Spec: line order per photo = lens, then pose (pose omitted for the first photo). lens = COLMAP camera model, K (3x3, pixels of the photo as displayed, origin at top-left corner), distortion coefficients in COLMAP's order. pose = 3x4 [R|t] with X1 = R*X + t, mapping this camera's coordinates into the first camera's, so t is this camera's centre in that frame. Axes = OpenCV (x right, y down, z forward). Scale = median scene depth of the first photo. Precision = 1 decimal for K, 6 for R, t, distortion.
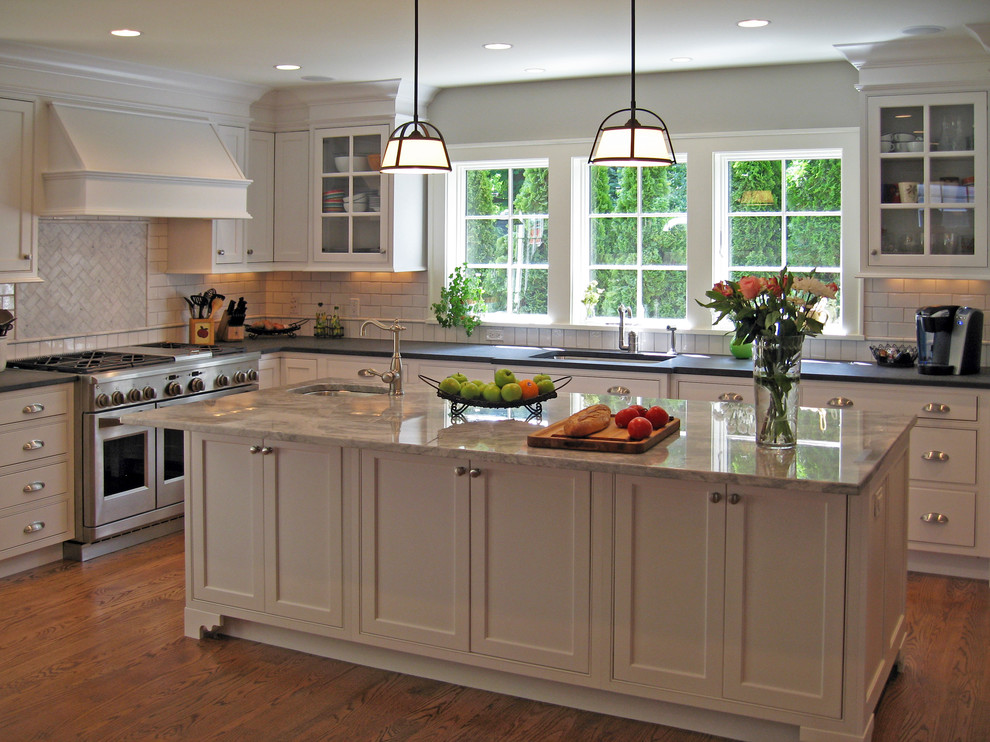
lens RADIAL K [[1112.9, 0, 495.2], [0, 1112.9, 348.3], [0, 0, 1]] dist [-0.036887, -0.021978]
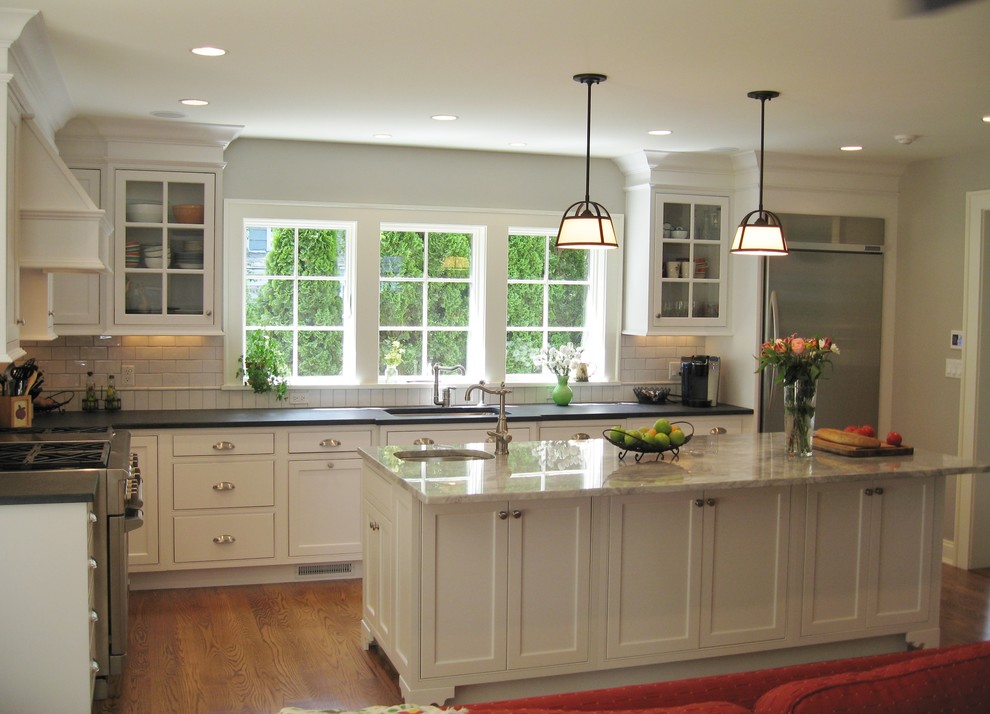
lens RADIAL K [[1116.4, 0, 495.6], [0, 1116.4, 430.6], [0, 0, 1]] dist [0.149478, -0.007732]
pose [[0.709438, -0.072854, 0.700992, -0.624655], [0.055127, 0.997332, 0.047862, -0.023027], [-0.702609, 0.004688, 0.711561, 0.176172]]
